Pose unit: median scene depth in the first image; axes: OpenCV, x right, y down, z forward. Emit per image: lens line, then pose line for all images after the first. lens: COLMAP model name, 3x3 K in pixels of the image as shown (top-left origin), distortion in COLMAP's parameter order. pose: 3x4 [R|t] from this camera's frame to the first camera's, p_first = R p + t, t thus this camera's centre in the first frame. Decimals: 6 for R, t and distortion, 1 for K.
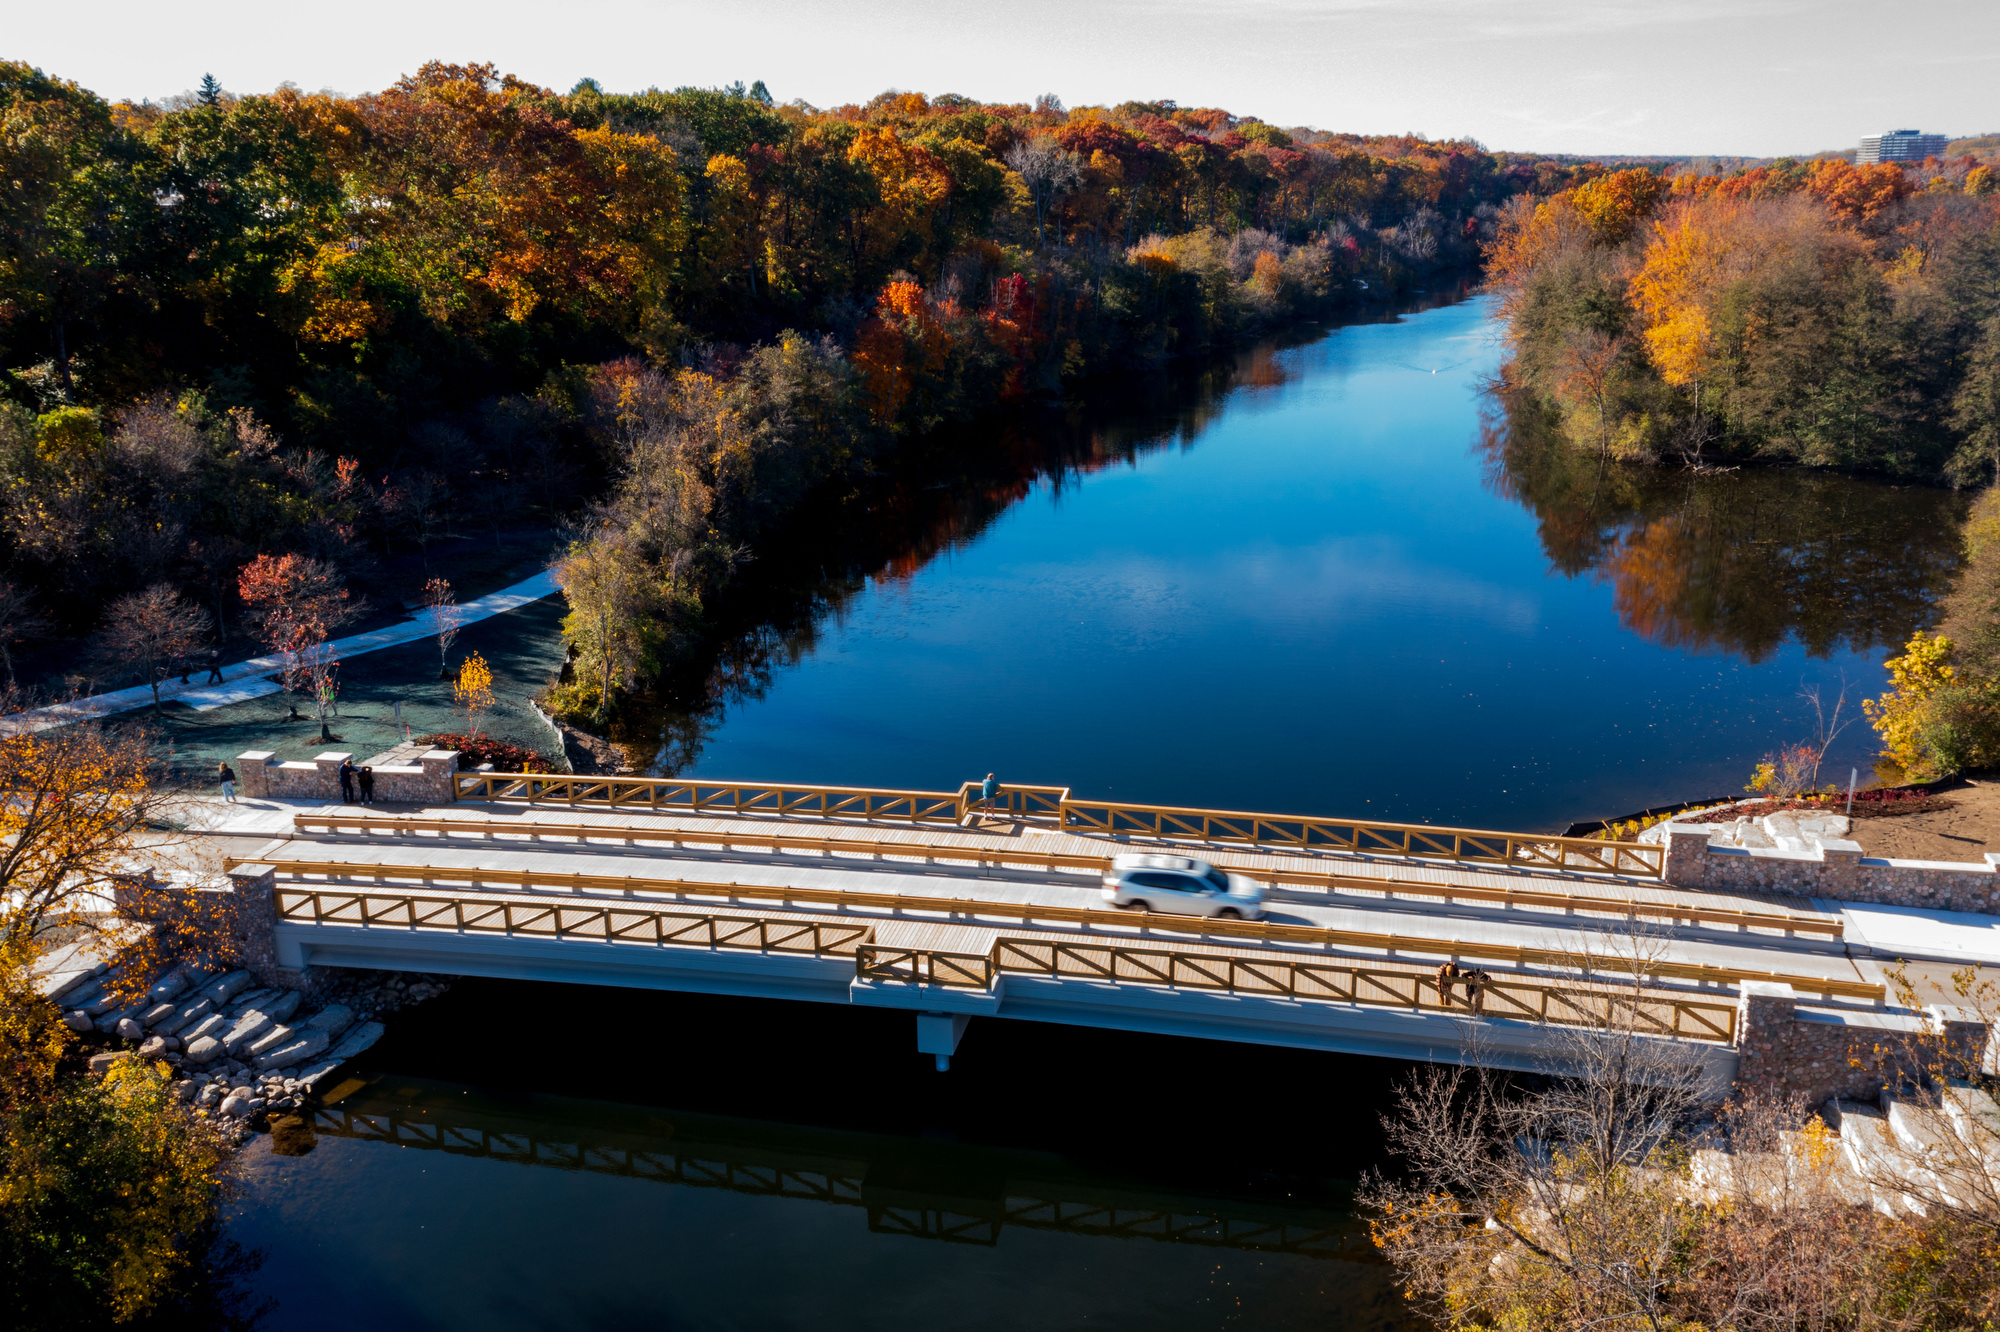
lens RADIAL K [[1615.4, 0, 1000.0], [0, 1615.4, 666.0], [0, 0, 1]] dist [-0.004278, -0.001015]
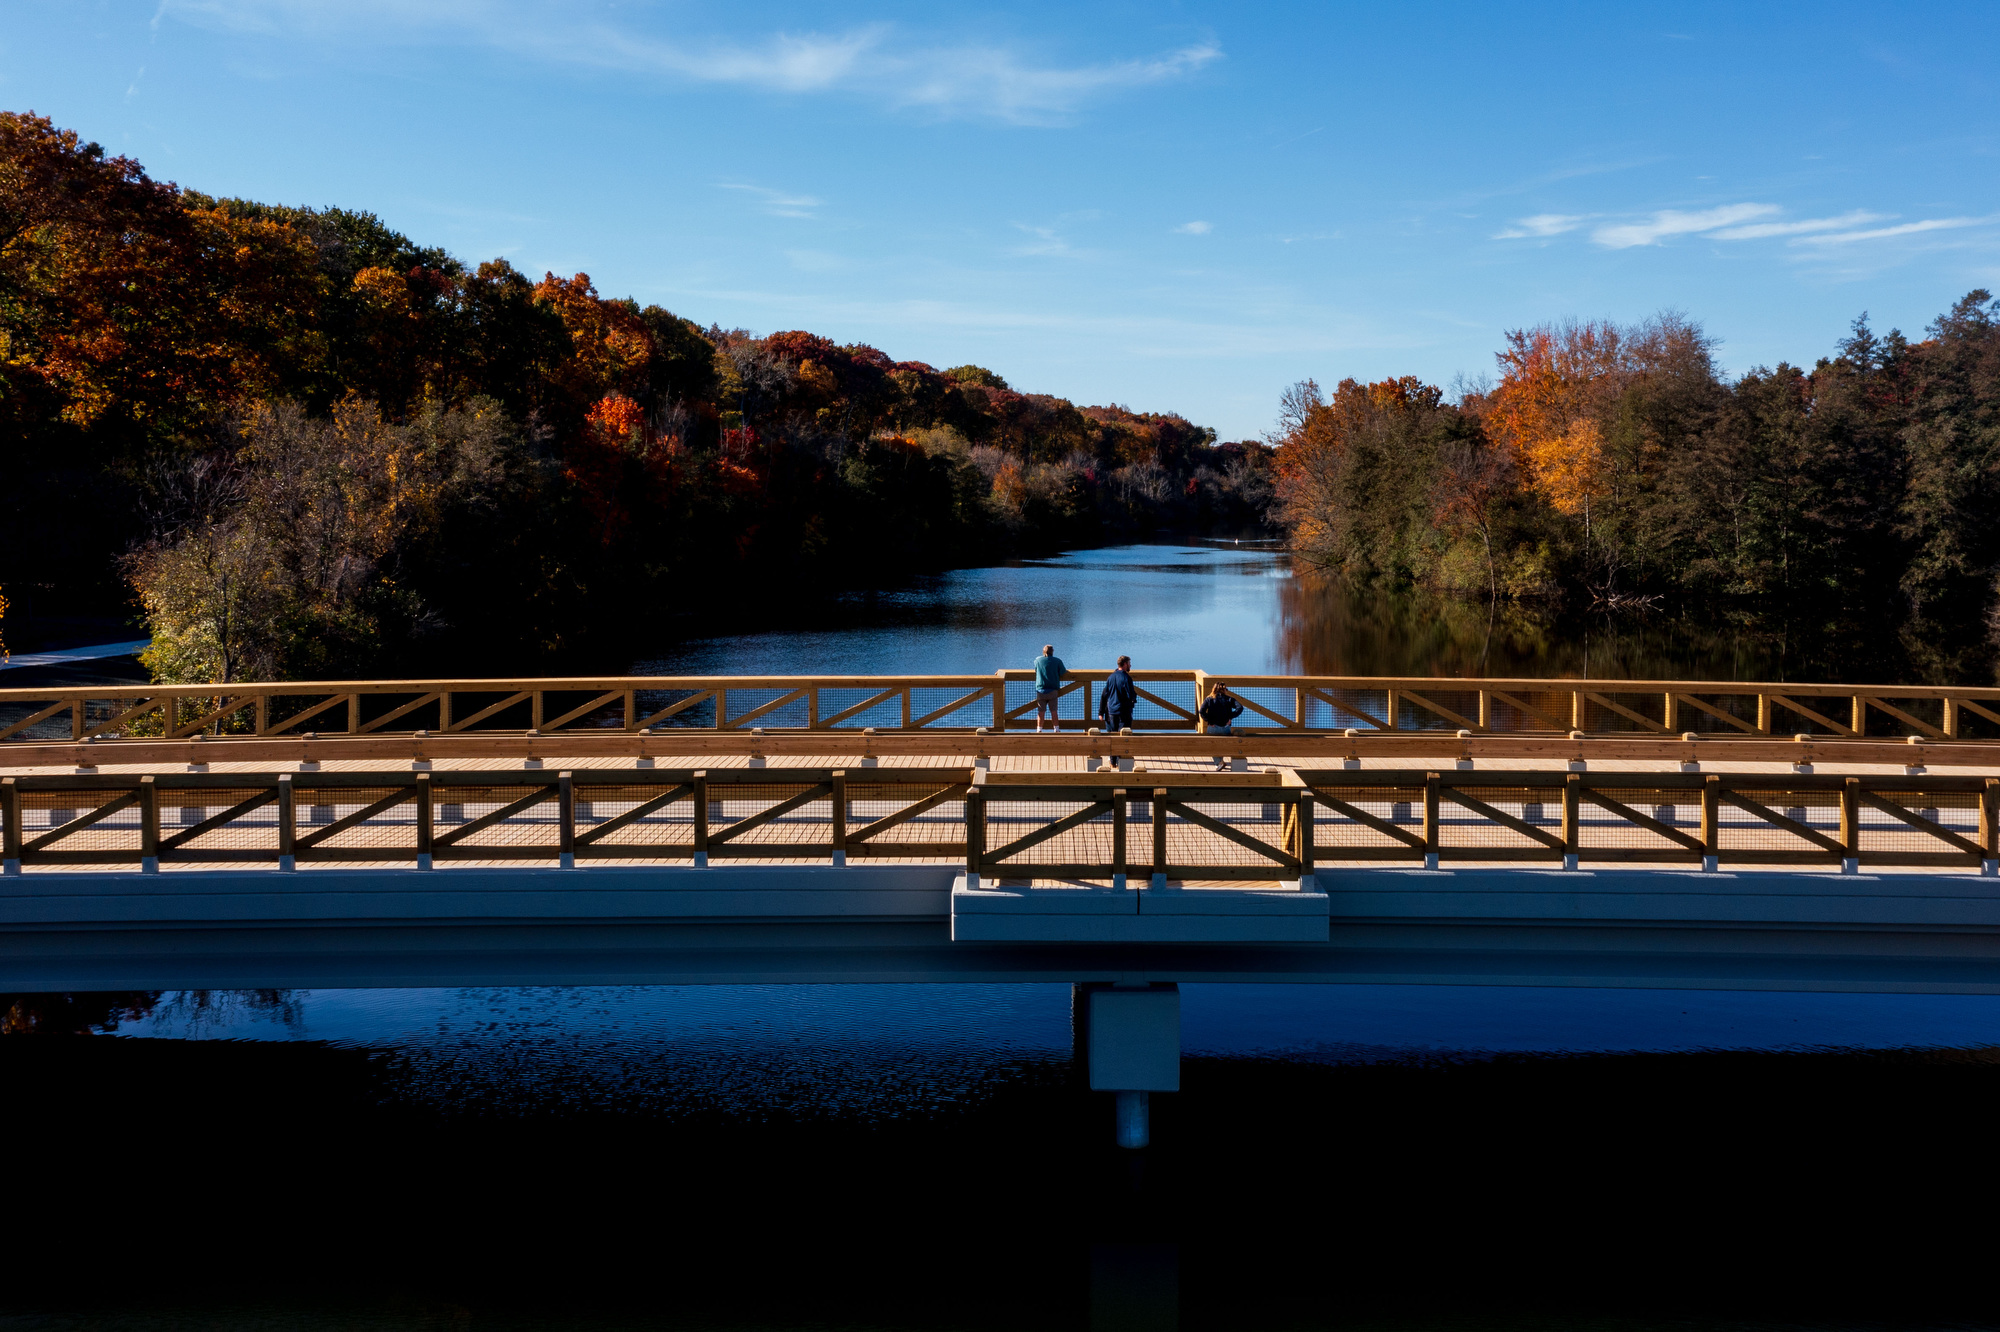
lens RADIAL K [[1686.0, 0, 955.9], [0, 1686.0, 666.9], [0, 0, 1]] dist [-0.004777, 0.010415]
pose [[0.978709, 0.009983, 0.205011, -0.066552], [0.040111, 0.970256, -0.238733, 0.091547], [-0.201296, 0.241874, 0.949198, 0.224491]]
